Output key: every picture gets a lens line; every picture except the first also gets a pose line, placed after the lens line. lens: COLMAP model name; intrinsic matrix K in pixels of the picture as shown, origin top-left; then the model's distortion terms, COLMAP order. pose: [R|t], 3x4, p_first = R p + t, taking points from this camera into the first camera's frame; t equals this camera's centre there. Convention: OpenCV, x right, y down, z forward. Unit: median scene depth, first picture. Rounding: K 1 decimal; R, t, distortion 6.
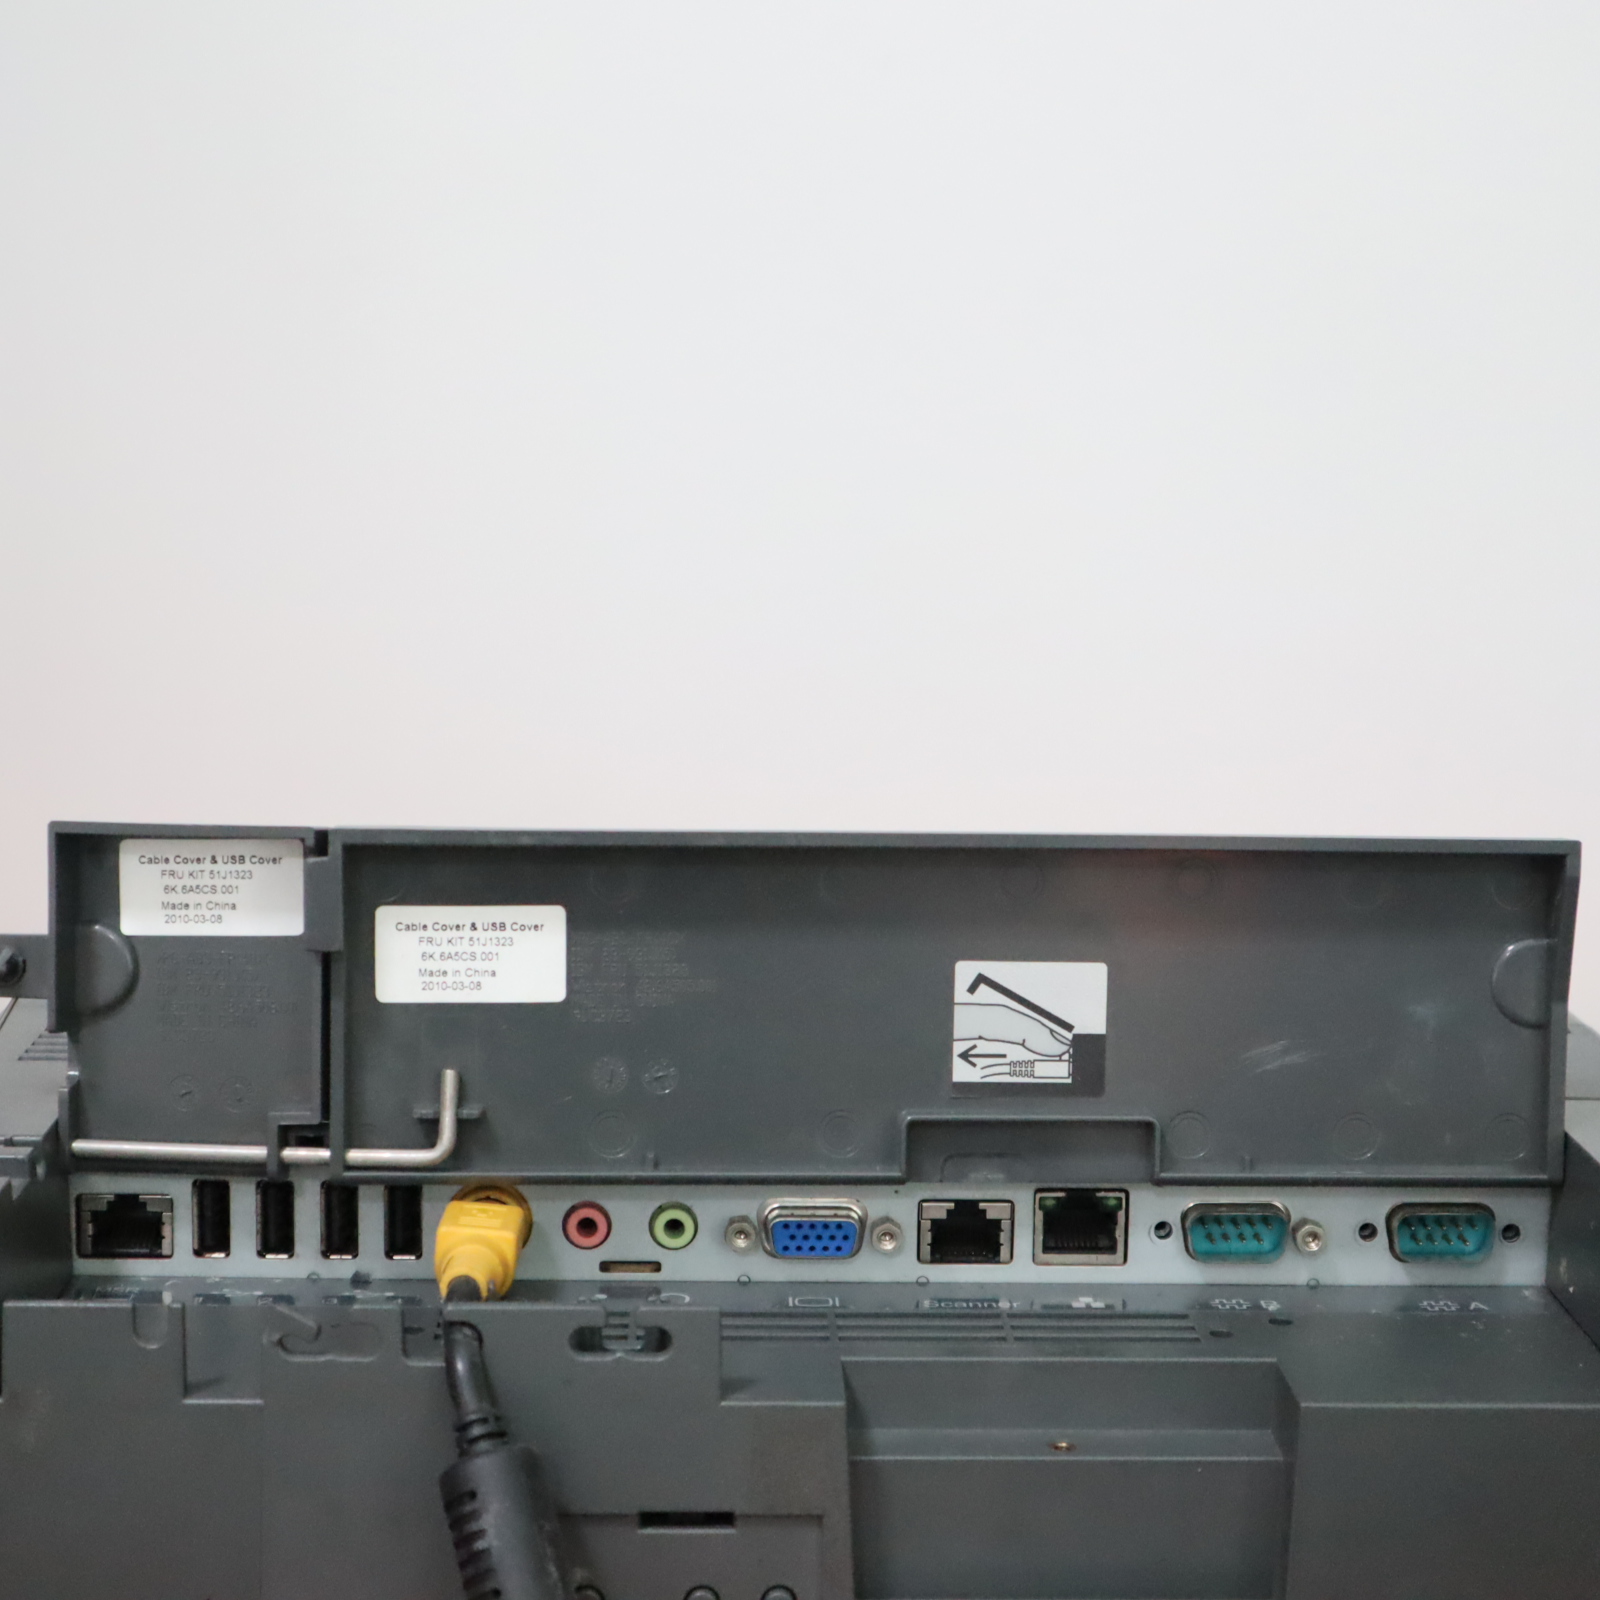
lens RADIAL K [[3205.9, 0, 800.0], [0, 3205.9, 800.0], [0, 0, 1]] dist [-0.019353, 0.179036]
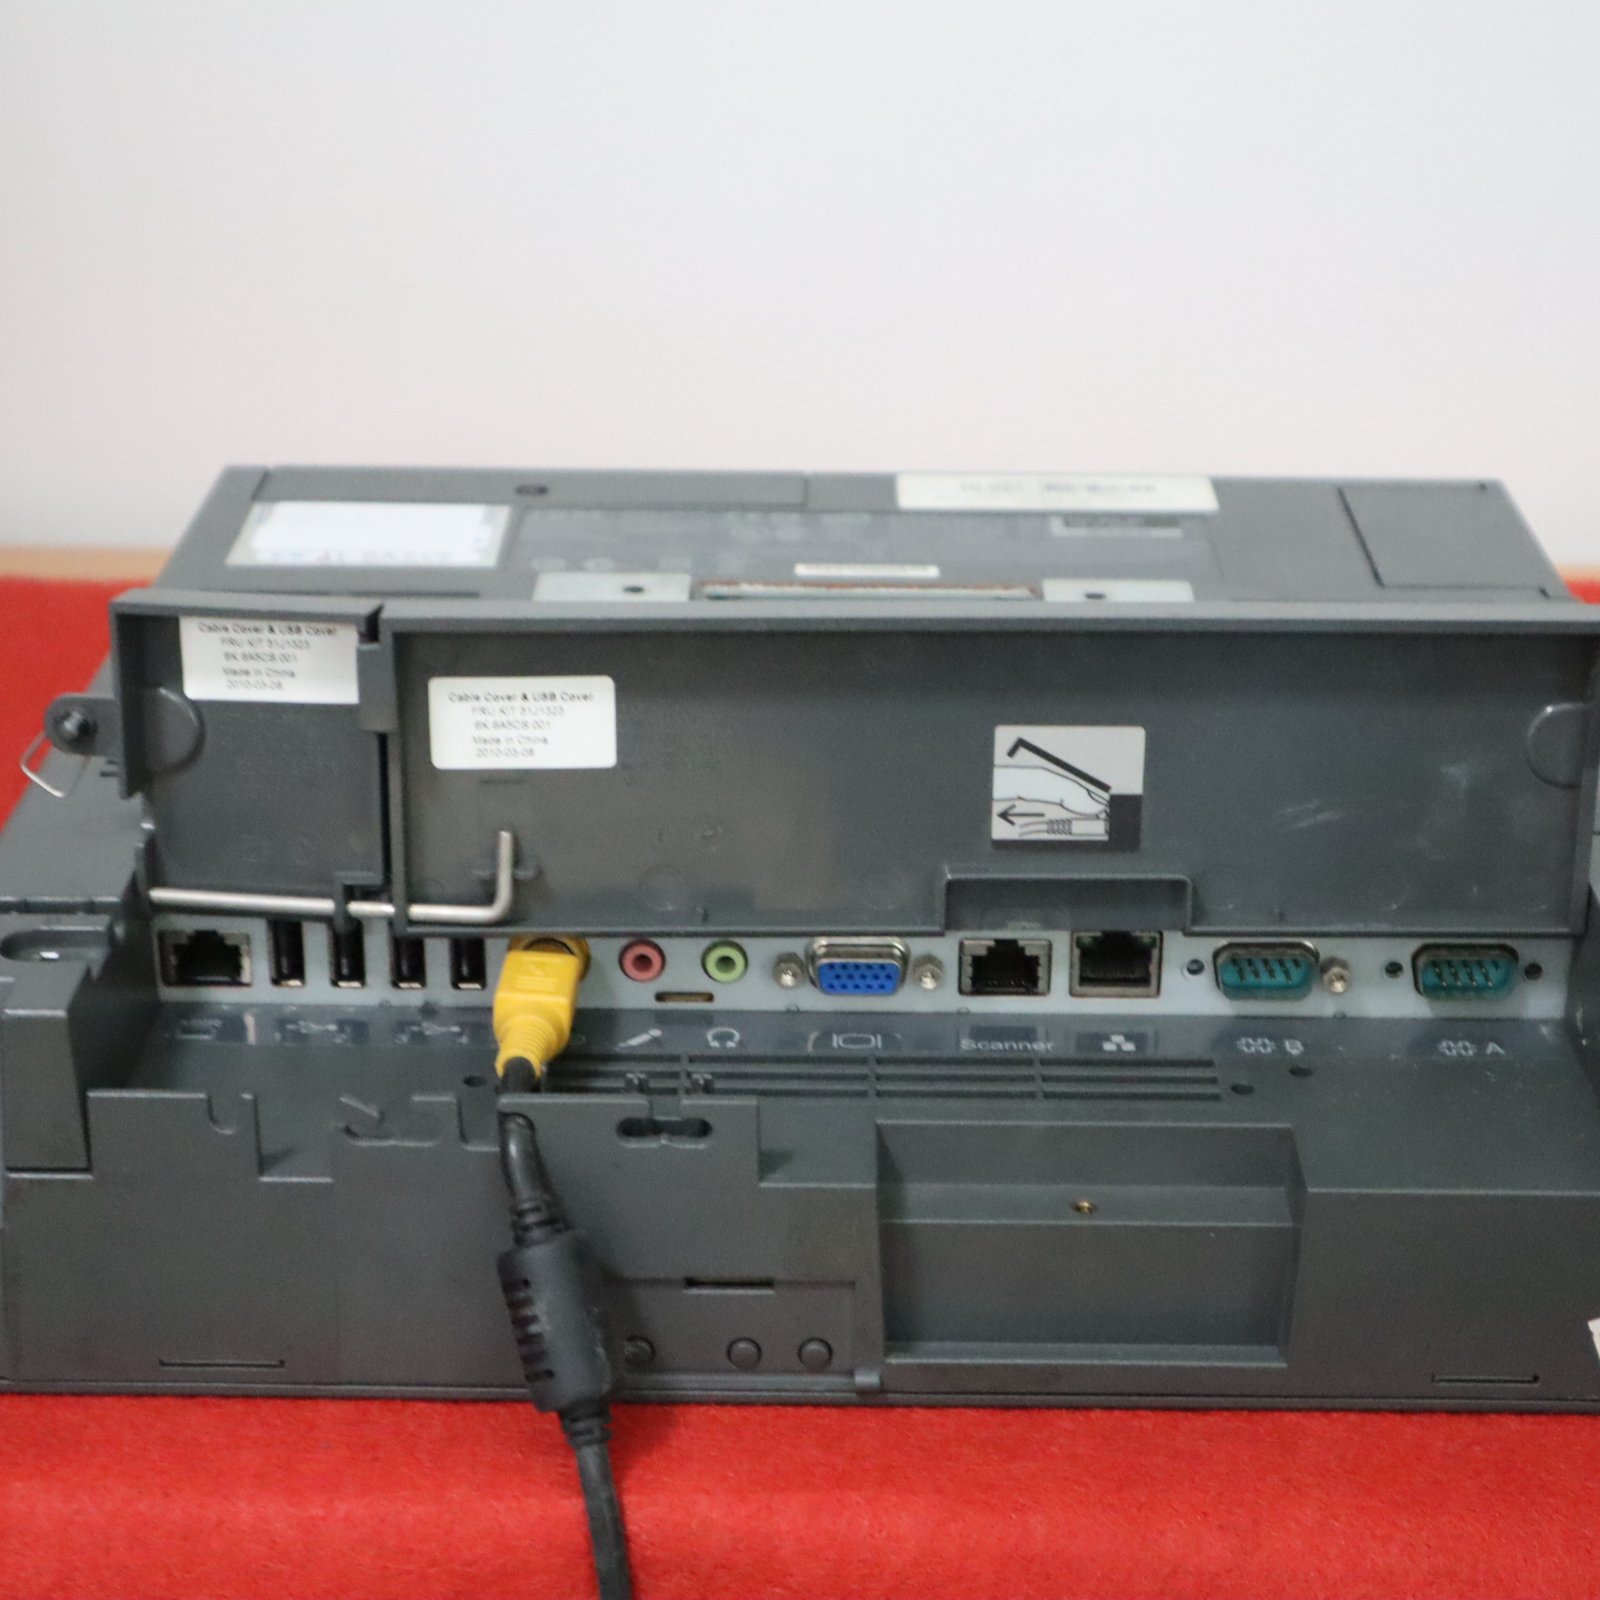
lens RADIAL K [[3205.9, 0, 800.0], [0, 3205.9, 800.0], [0, 0, 1]] dist [-0.019353, 0.179036]
pose [[0.998839, 0.008071, -0.047496, 0.034891], [0.004529, 0.965773, 0.259350, -0.192265], [0.047964, -0.259264, 0.964615, 0.005019]]
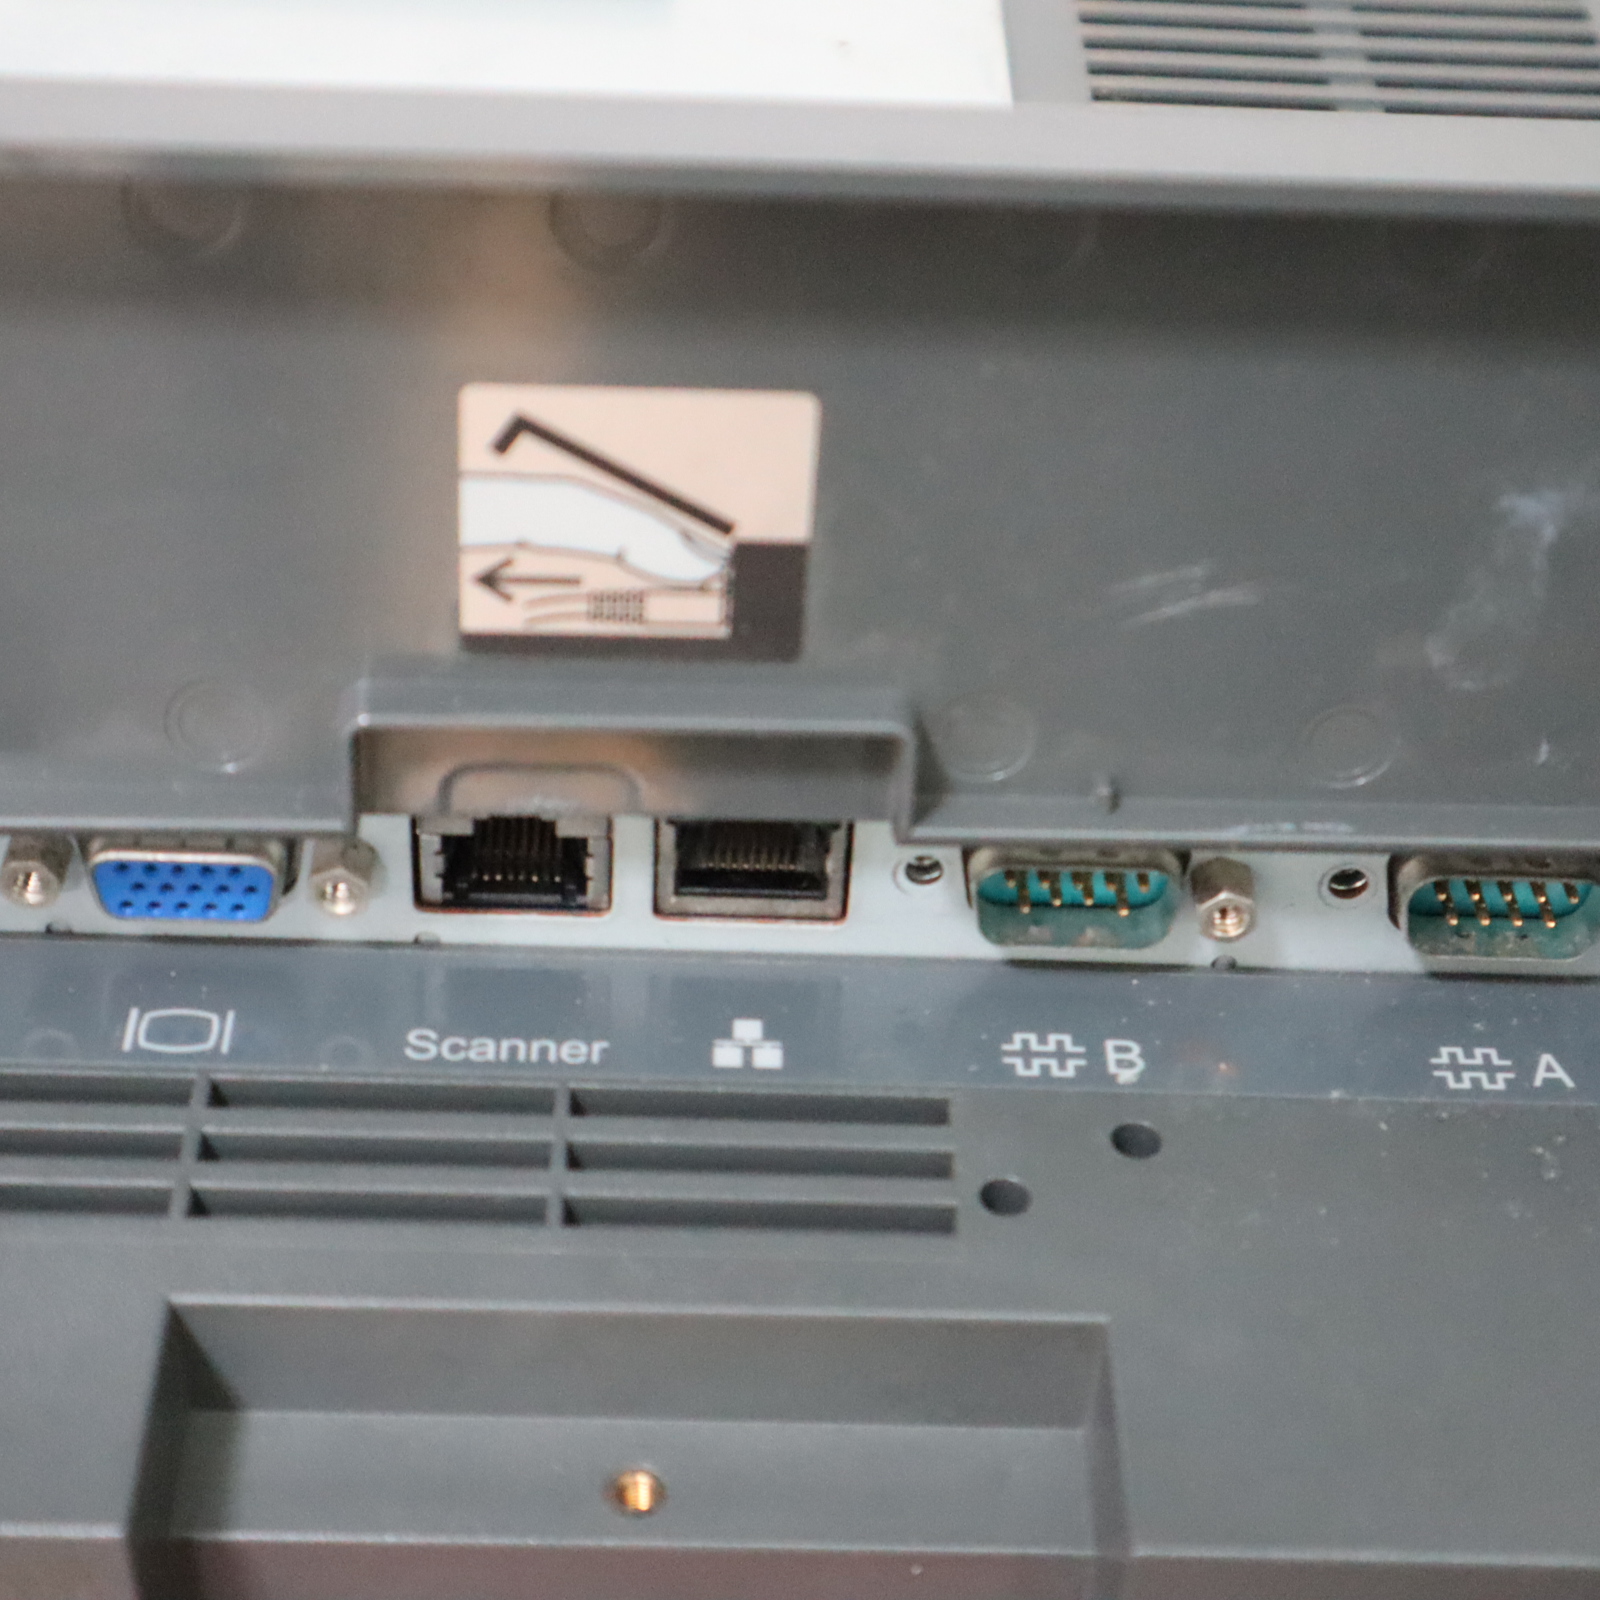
lens RADIAL K [[3205.9, 0, 800.0], [0, 3205.9, 800.0], [0, 0, 1]] dist [-0.019353, 0.179036]
pose [[0.999233, 0.038403, 0.007661, 0.092512], [-0.036871, 0.856764, 0.514390, -0.124156], [0.013190, -0.514278, 0.857522, 0.604535]]
